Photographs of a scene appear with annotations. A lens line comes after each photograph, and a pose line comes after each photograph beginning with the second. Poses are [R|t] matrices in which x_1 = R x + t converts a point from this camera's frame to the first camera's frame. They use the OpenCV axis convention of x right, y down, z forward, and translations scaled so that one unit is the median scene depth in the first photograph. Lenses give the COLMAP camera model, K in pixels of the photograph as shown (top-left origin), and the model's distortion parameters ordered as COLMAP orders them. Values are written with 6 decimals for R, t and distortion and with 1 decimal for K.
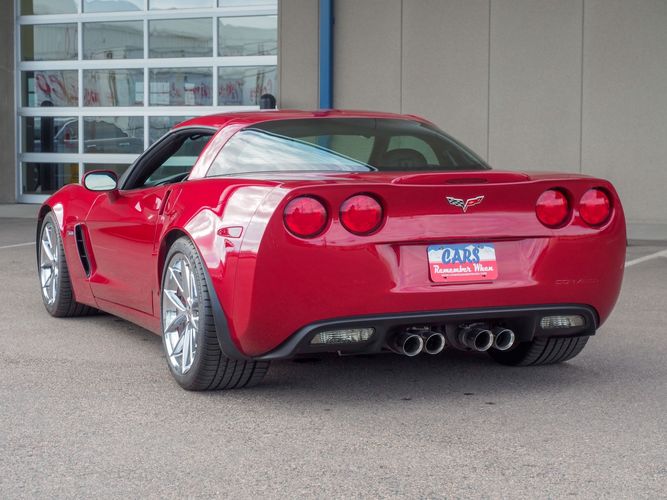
lens RADIAL K [[1395.6, 0, 330.1], [0, 1395.6, 248.9], [0, 0, 1]] dist [-0.058407, 0.000000]
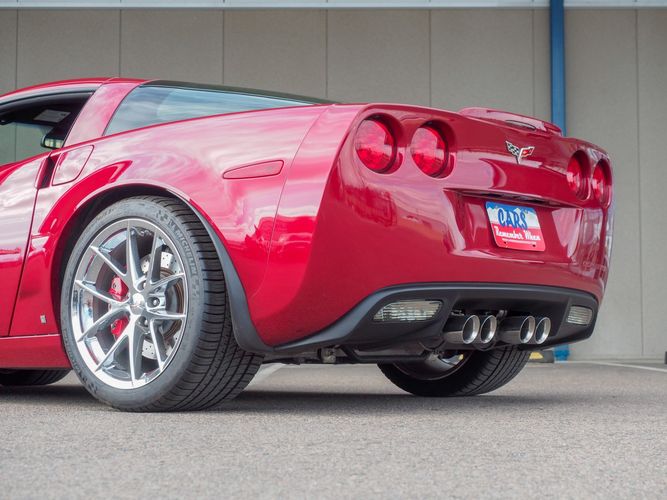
lens RADIAL K [[1349.7, 0, 329.7], [0, 1349.7, 252.2], [0, 0, 1]] dist [0.021161, 0.000000]
pose [[0.889230, 0.030704, 0.456428, -0.346165], [0.037099, 0.989619, -0.138848, 0.125241], [-0.455953, 0.140401, 0.878860, 0.361241]]
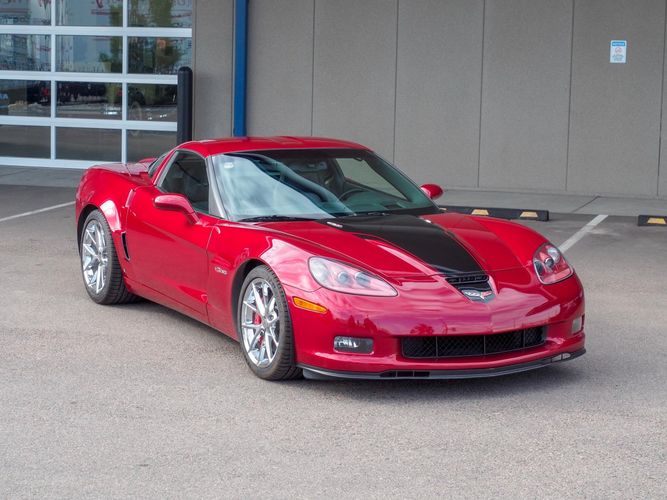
lens RADIAL K [[1395.6, 0, 353.5], [0, 1395.6, 247.0], [0, 0, 1]] dist [-0.058407, 0.000000]
pose [[0.983074, -0.002772, 0.183186, -0.388543], [-0.006316, 0.998778, 0.049008, -0.086799], [-0.183098, -0.049335, 0.981856, -0.279689]]
